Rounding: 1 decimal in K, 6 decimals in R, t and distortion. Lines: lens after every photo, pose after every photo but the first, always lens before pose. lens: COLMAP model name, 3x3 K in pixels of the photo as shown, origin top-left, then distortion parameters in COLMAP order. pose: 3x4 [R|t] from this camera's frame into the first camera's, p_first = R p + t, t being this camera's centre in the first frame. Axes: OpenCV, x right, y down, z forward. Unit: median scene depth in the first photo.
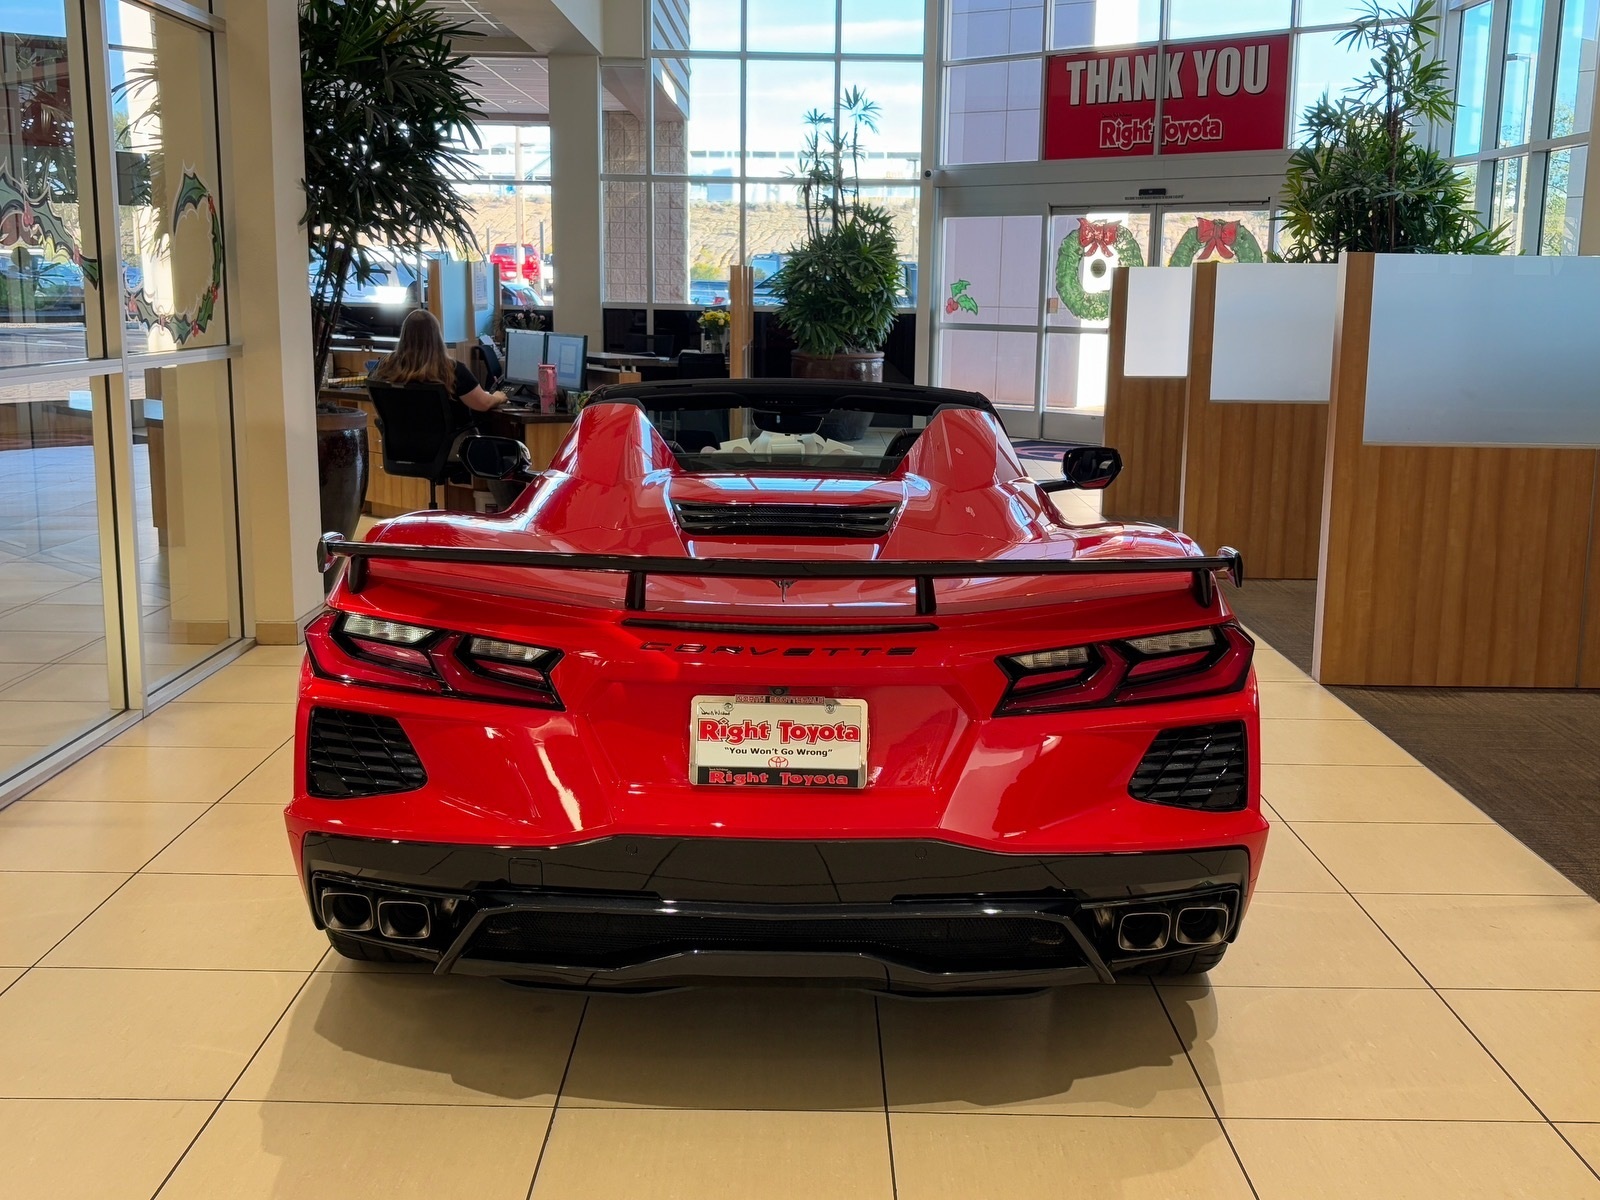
lens RADIAL K [[1761.0, 0, 800.0], [0, 1761.0, 600.0], [0, 0, 1]] dist [0.114850, -0.486219]
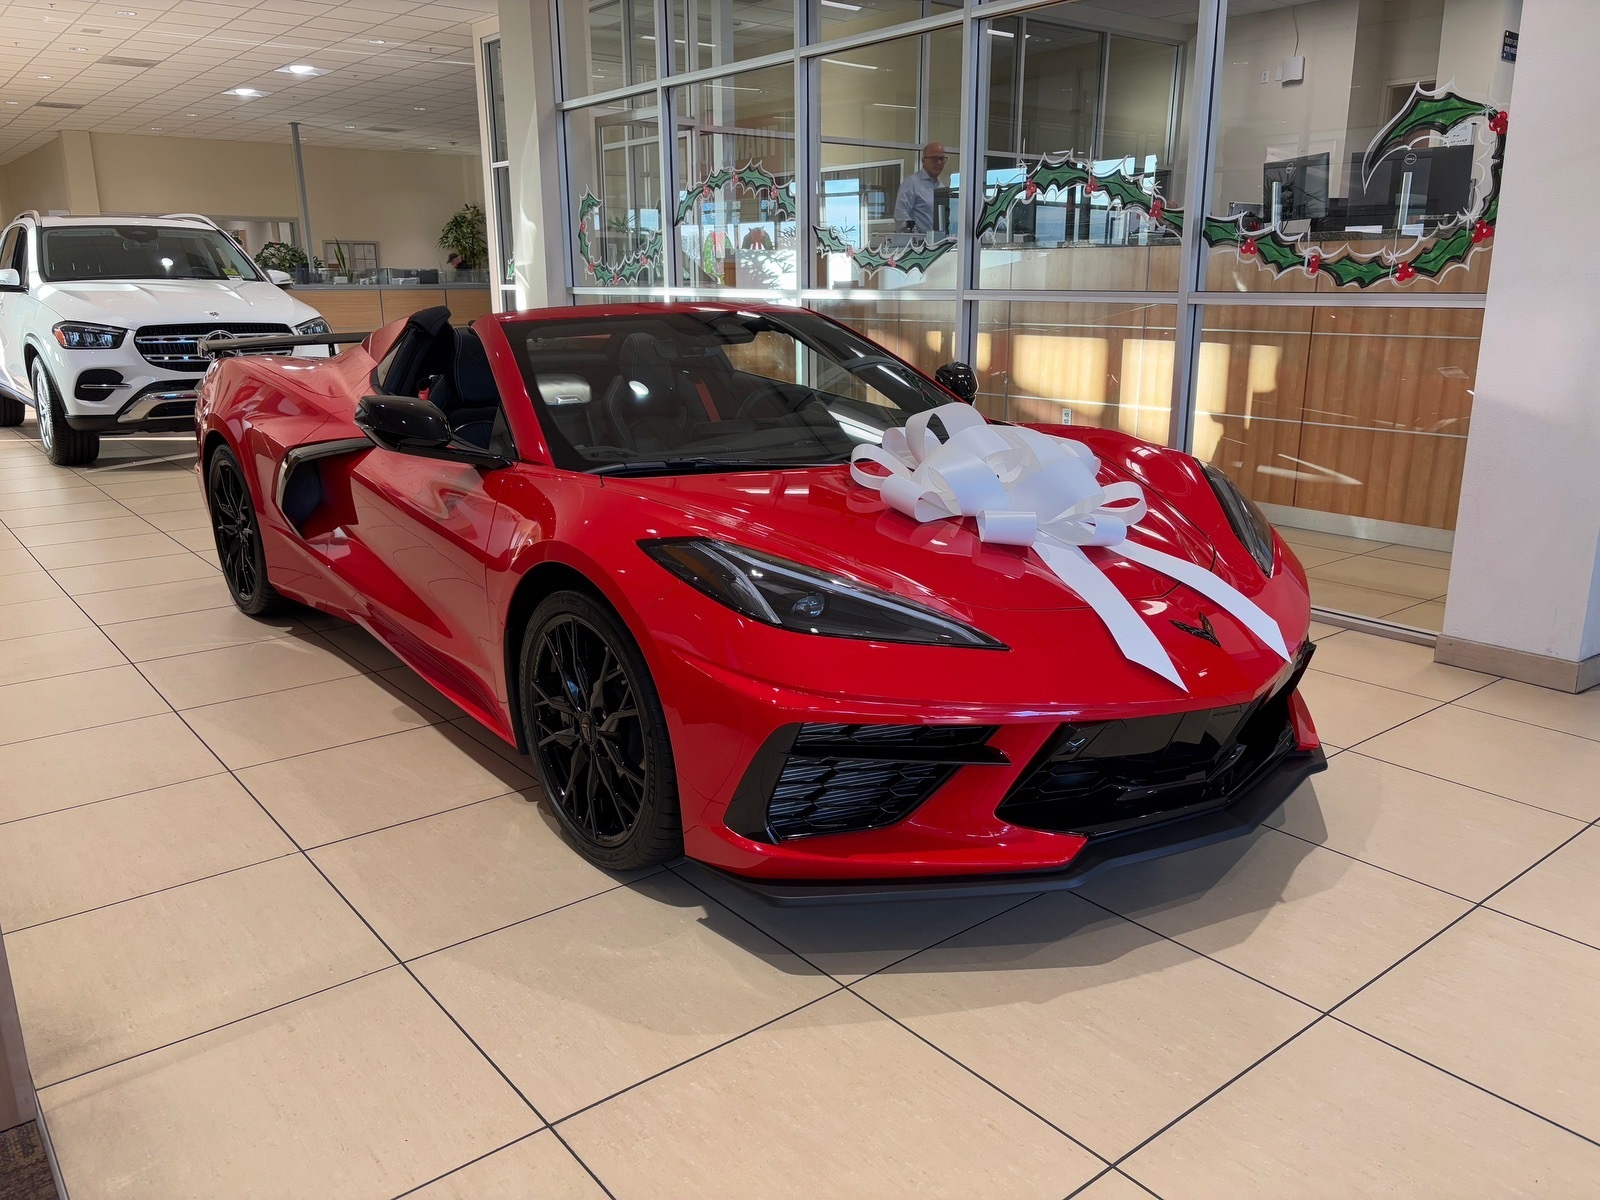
lens RADIAL K [[1207.9, 0, 800.0], [0, 1207.9, 600.0], [0, 0, 1]] dist [0.075028, -0.092318]
pose [[-0.776486, 0.149843, -0.612059, 0.142053], [-0.119454, 0.918700, 0.376458, -0.089028], [0.618709, 0.365428, -0.695458, 0.586309]]
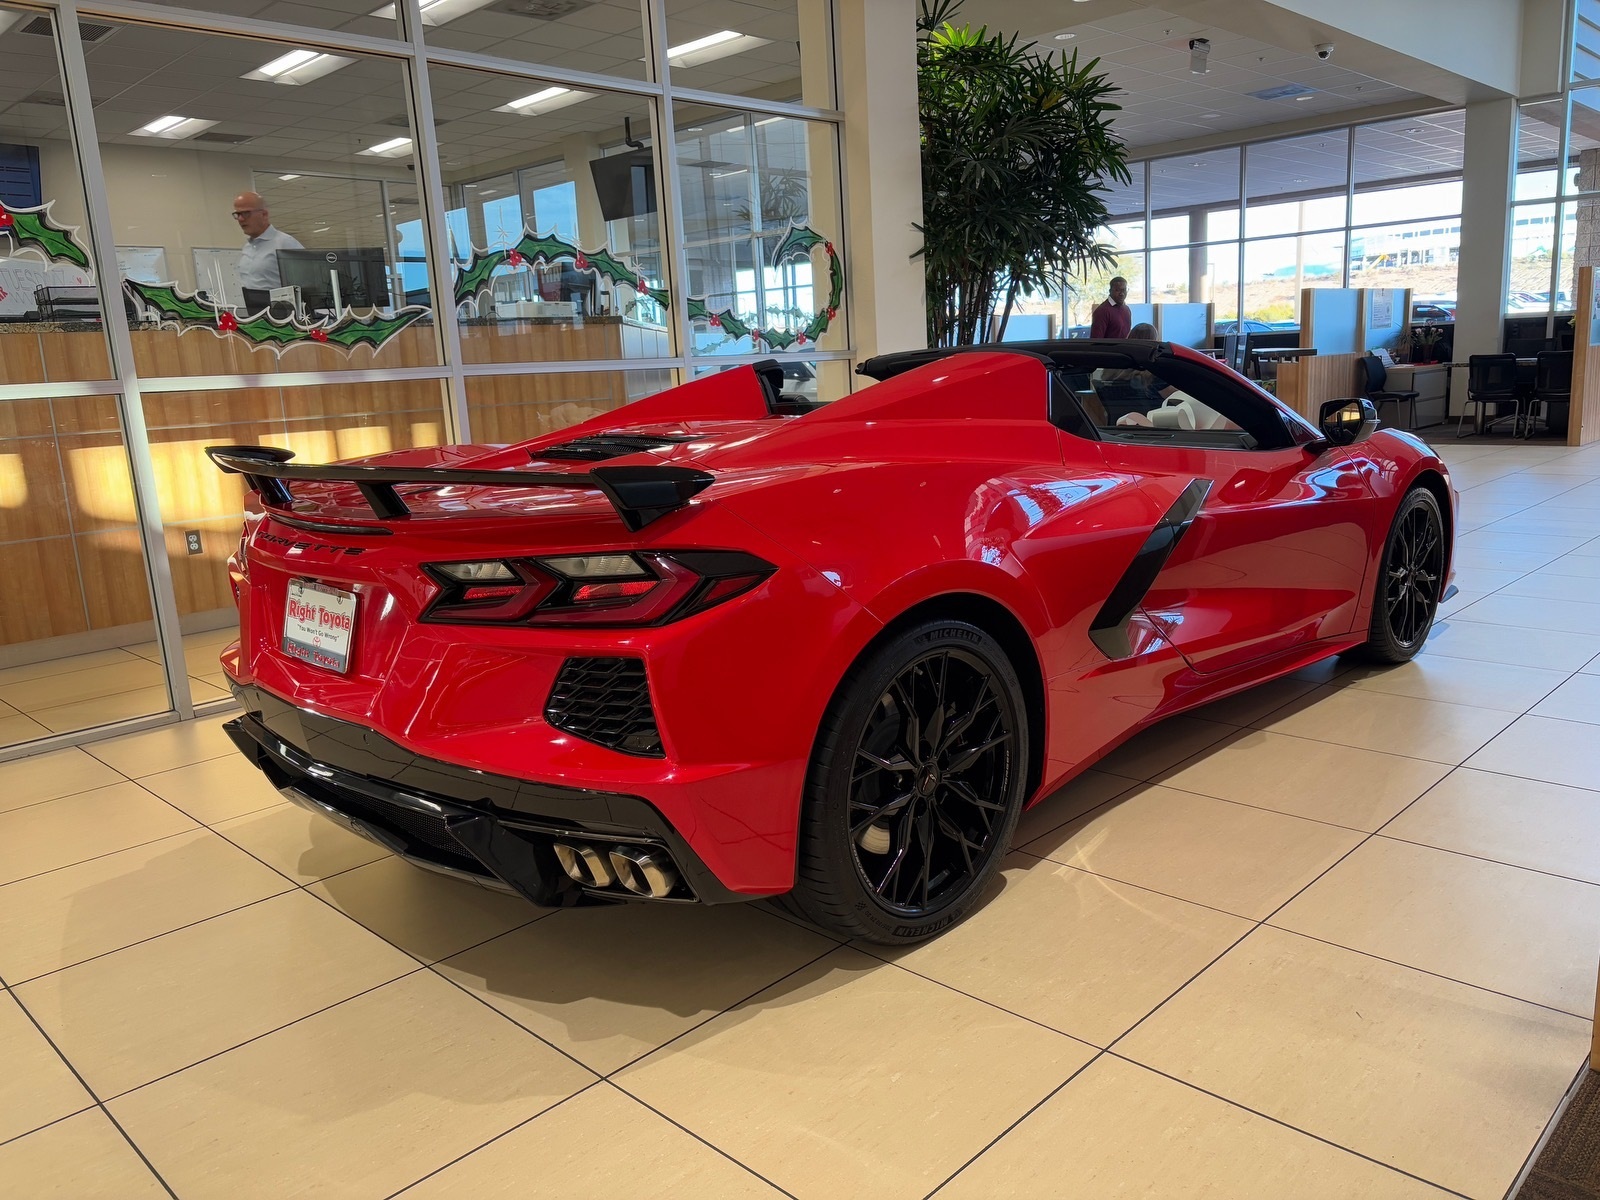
lens RADIAL K [[1207.9, 0, 800.0], [0, 1207.9, 600.0], [0, 0, 1]] dist [0.075028, -0.092318]
pose [[0.718594, 0.089981, -0.689584, 0.157204], [-0.065882, 0.995943, 0.061303, -0.001115], [0.692302, 0.001379, 0.721607, 0.131064]]
